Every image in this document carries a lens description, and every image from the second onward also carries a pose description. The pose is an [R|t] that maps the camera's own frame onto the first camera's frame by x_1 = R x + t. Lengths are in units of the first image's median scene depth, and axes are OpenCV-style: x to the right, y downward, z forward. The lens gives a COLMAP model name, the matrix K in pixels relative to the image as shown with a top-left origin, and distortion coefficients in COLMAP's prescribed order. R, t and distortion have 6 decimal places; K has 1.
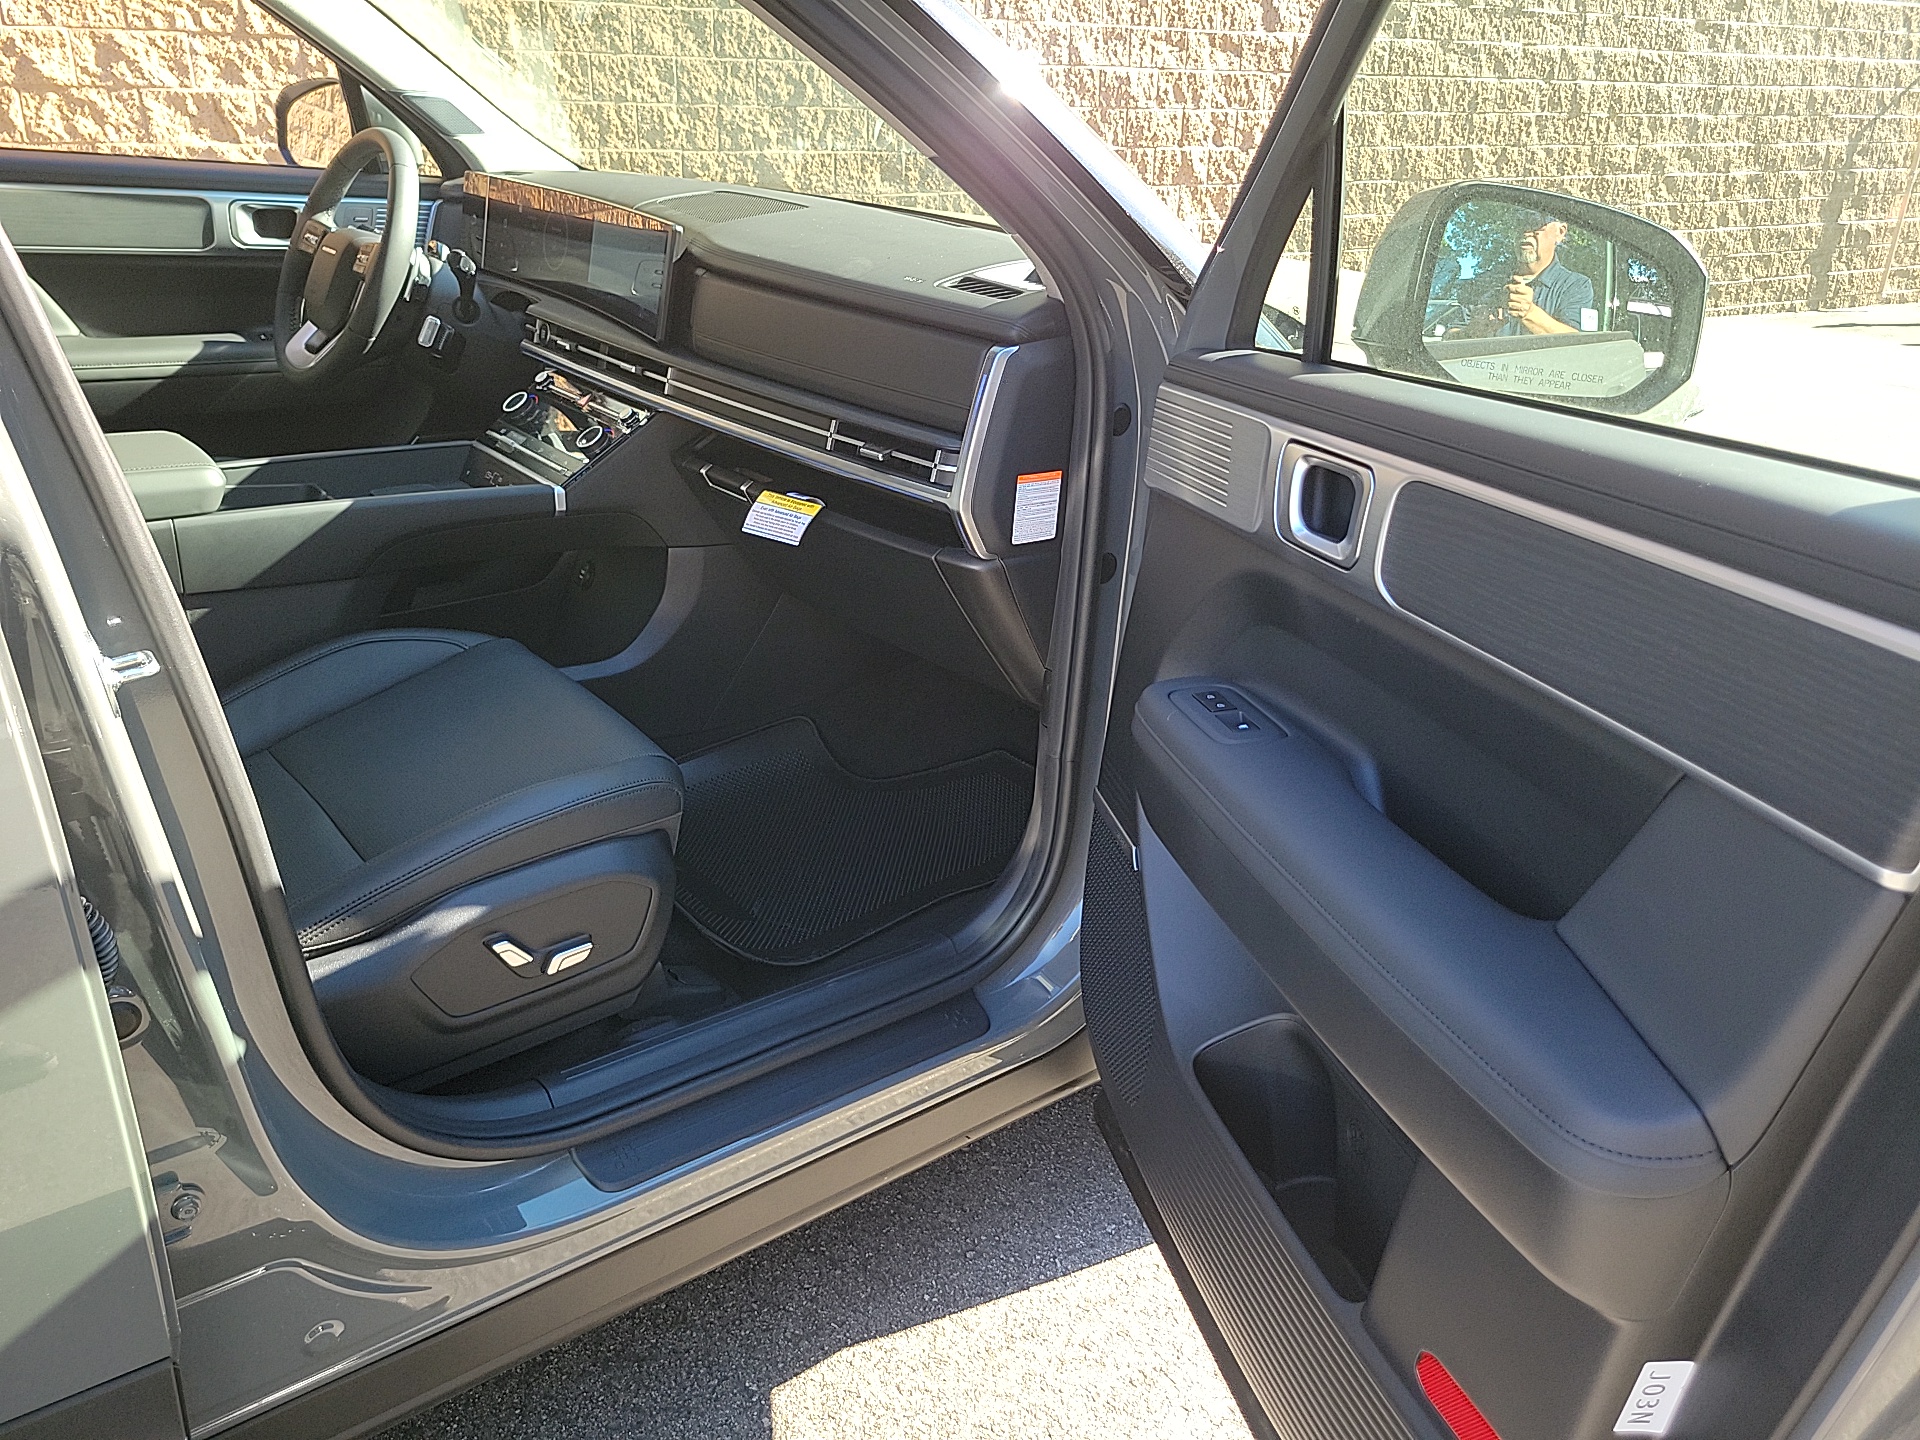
lens RADIAL K [[1421.4, 0, 972.2], [0, 1421.4, 718.6], [0, 0, 1]] dist [0.029878, -0.021757]
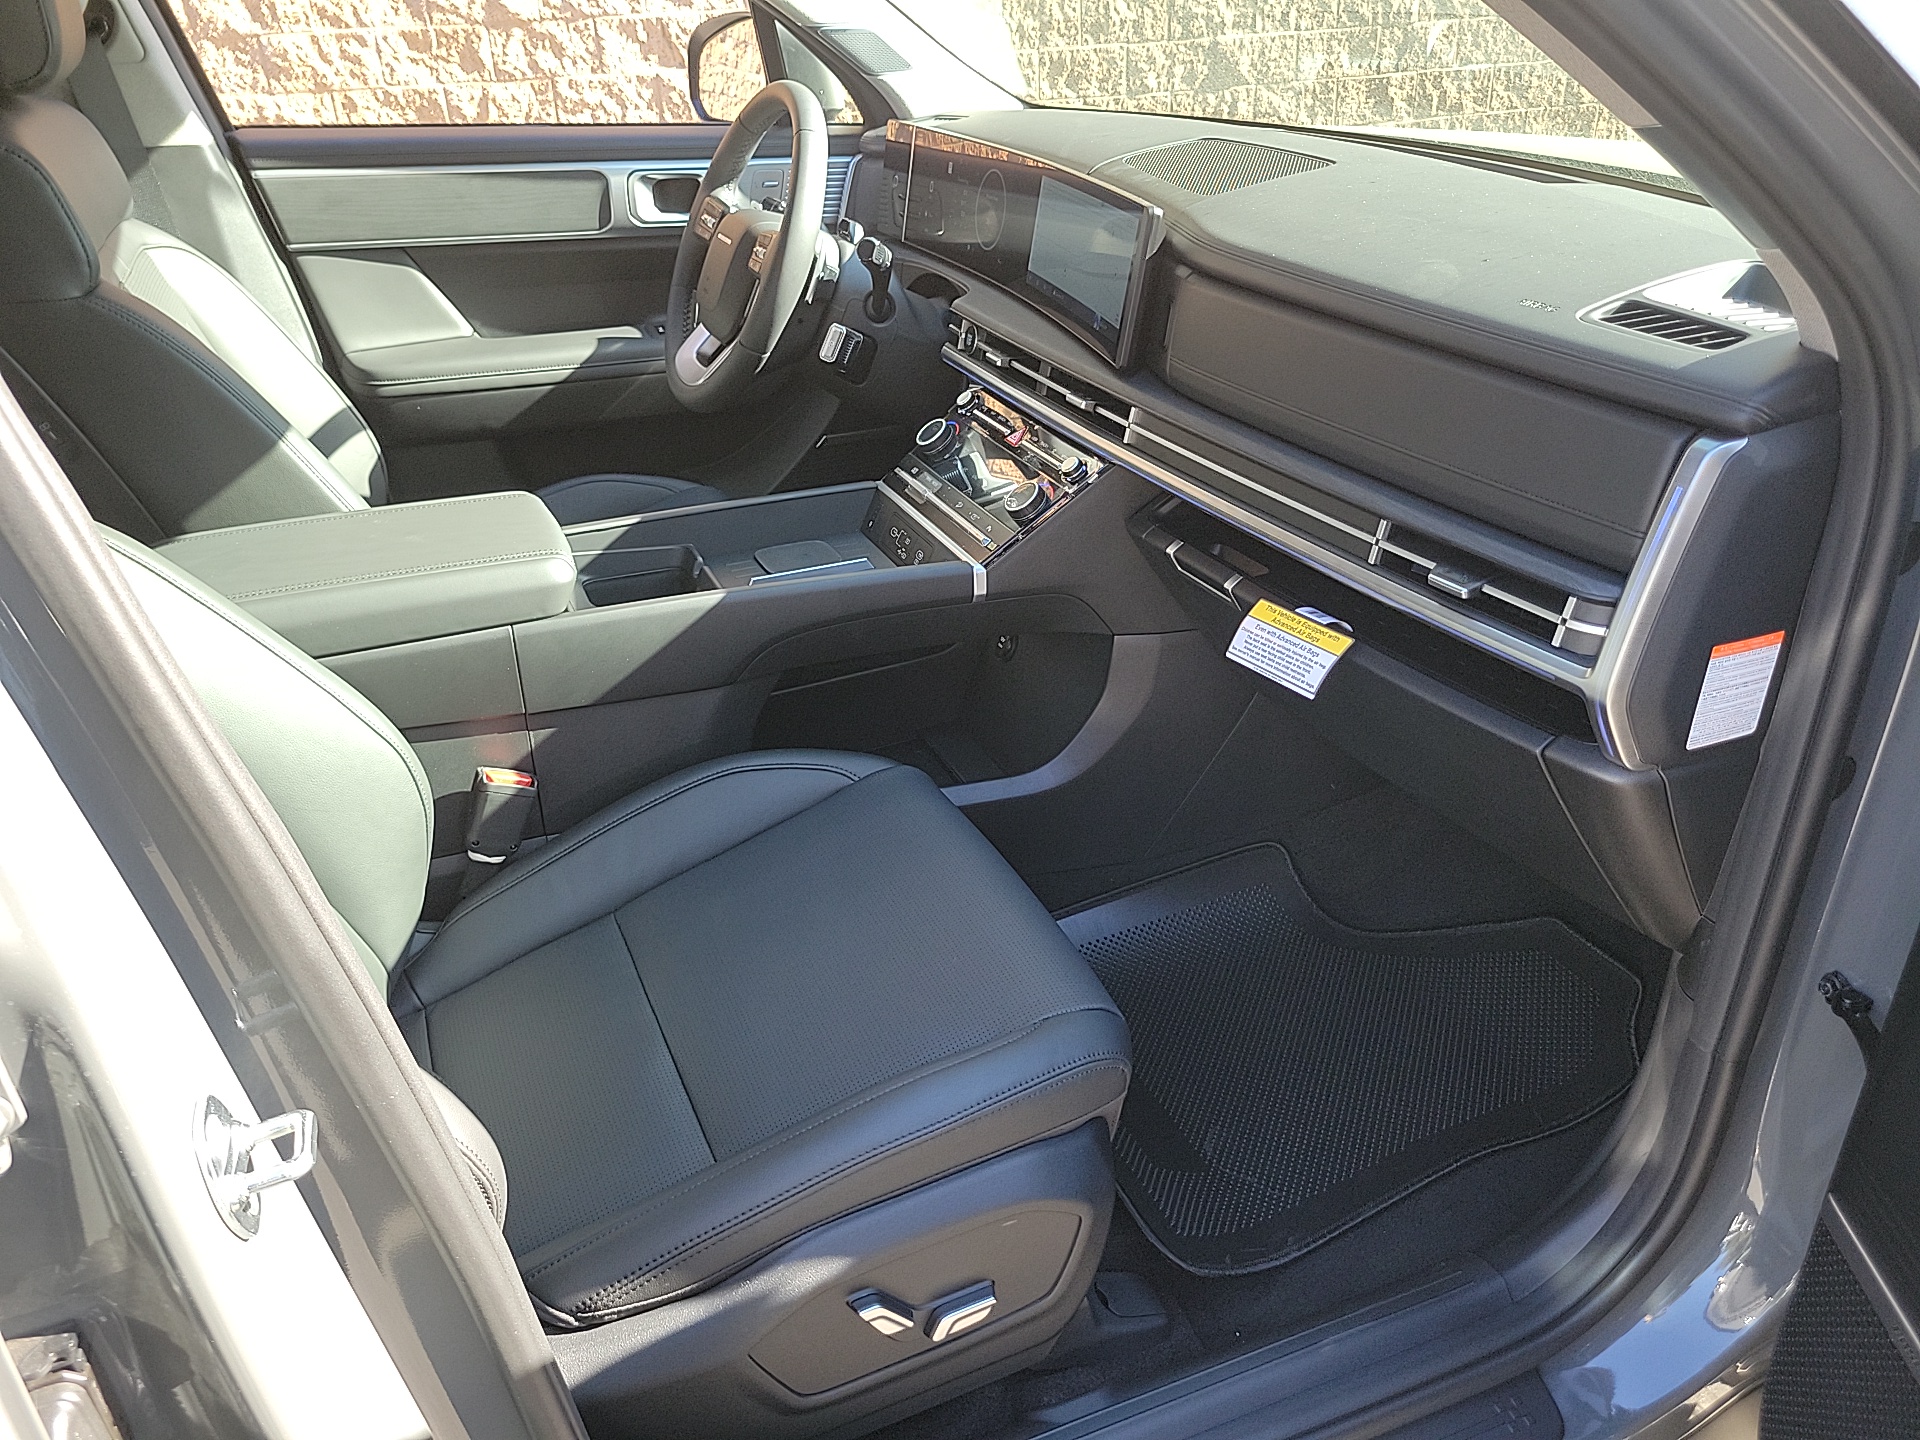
lens RADIAL K [[1421.4, 0, 972.2], [0, 1421.4, 718.6], [0, 0, 1]] dist [0.029878, -0.021757]
pose [[0.960183, 0.065268, -0.271642, -0.075765], [-0.044921, 0.995745, 0.080466, -0.129663], [0.275738, -0.065060, 0.959029, 0.245574]]
